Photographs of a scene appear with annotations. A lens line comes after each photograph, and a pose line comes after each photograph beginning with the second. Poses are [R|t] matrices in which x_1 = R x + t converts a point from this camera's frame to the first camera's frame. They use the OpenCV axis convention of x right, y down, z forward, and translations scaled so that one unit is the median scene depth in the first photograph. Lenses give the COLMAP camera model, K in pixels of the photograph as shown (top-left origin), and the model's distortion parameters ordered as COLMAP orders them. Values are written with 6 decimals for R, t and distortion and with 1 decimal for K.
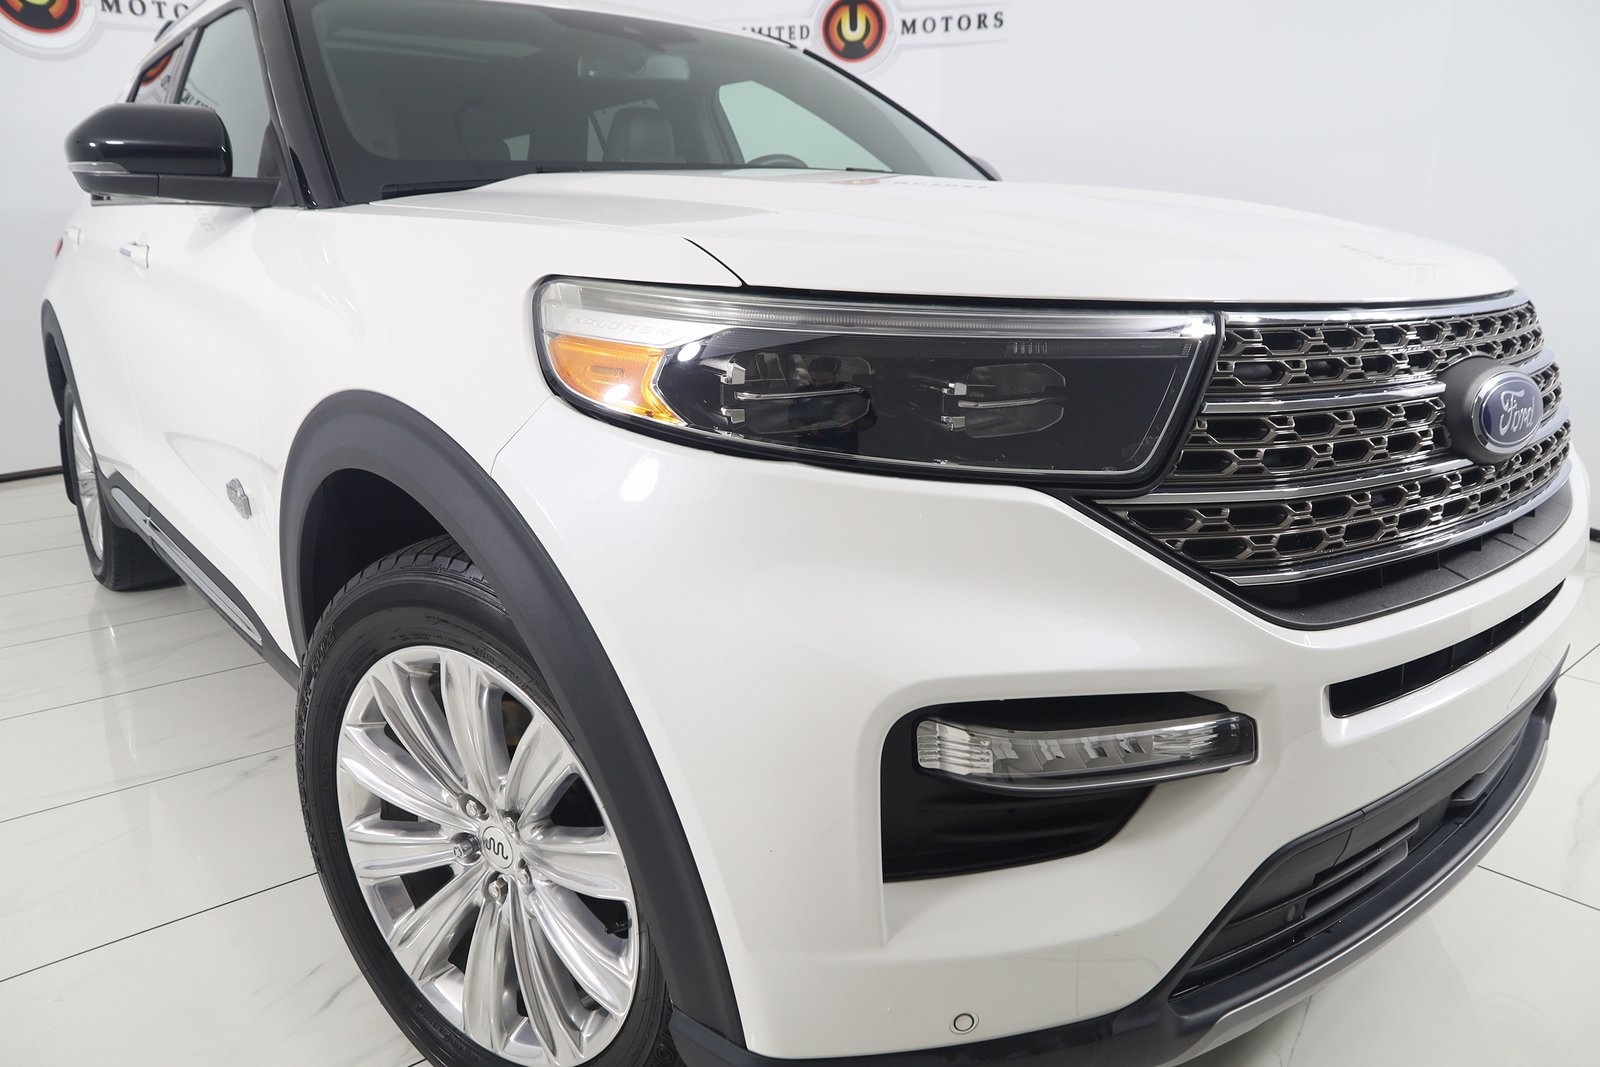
lens RADIAL K [[1110.8, 0, 800.0], [0, 1110.8, 533.5], [0, 0, 1]] dist [-0.105646, 0.070465]
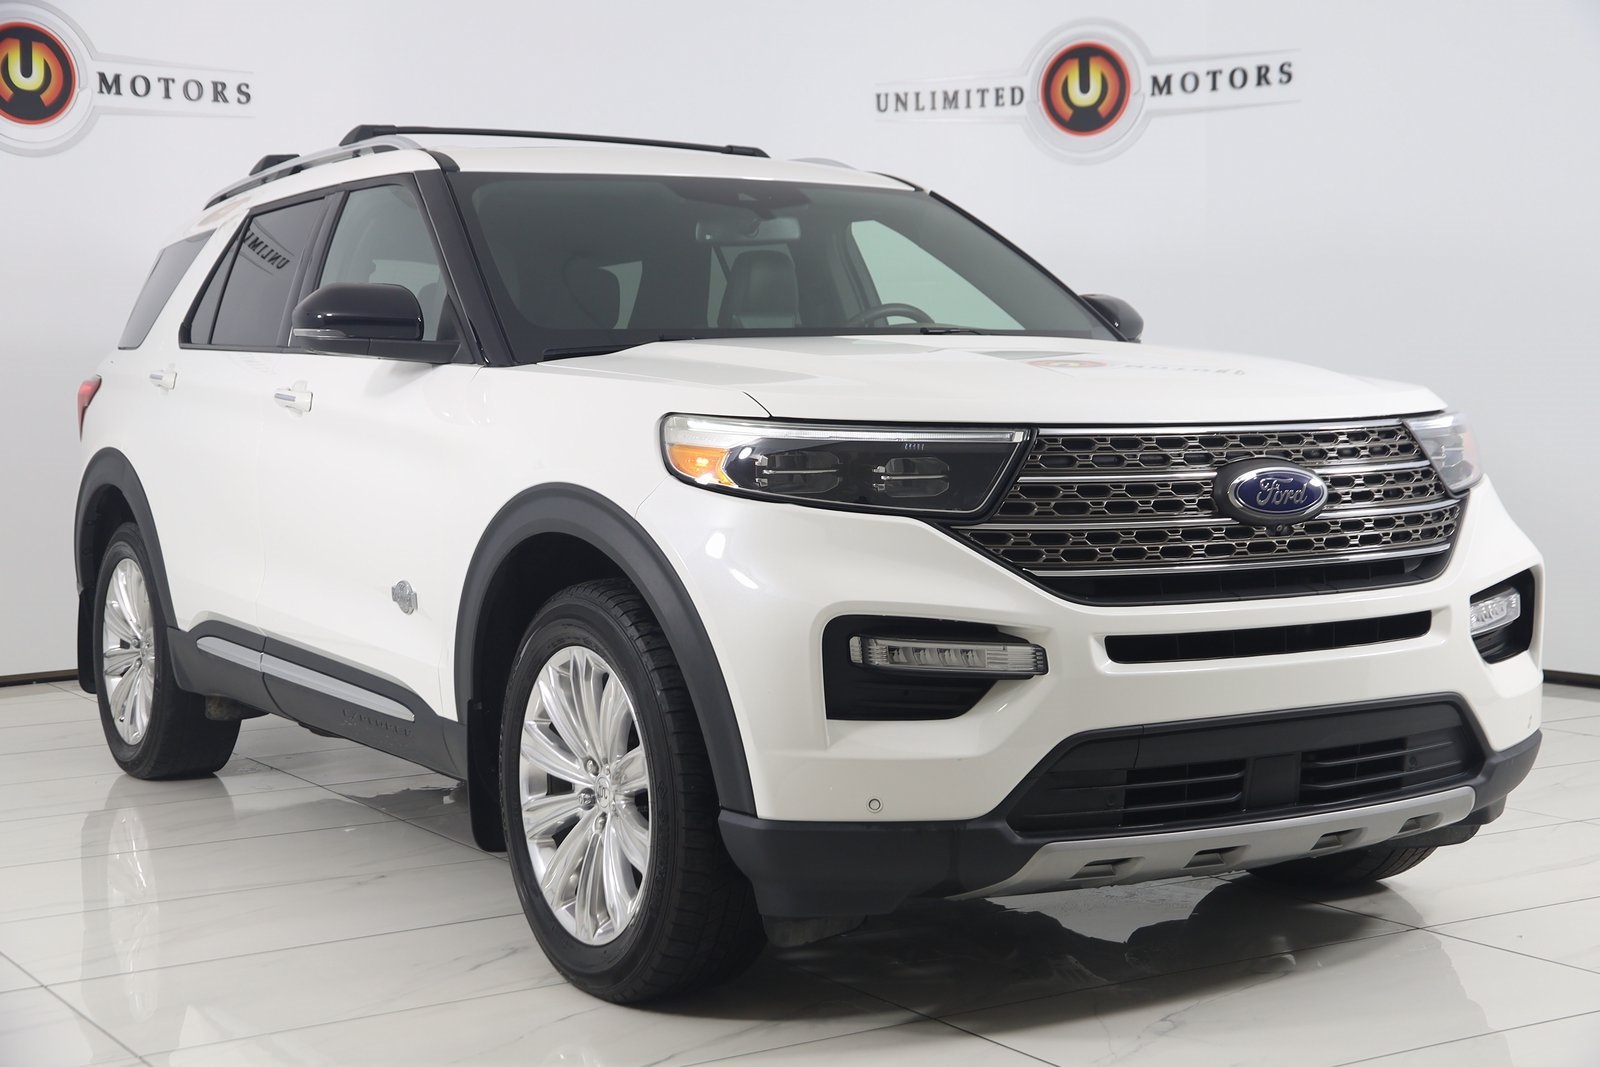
lens RADIAL K [[2144.7, 0, 800.0], [0, 2144.7, 533.5], [0, 0, 1]] dist [0.025556, 0.119611]
pose [[0.989049, 0.001607, -0.147577, 0.510105], [-0.029131, 0.982393, -0.184539, 0.612485], [0.144682, 0.186817, 0.971682, -2.385896]]
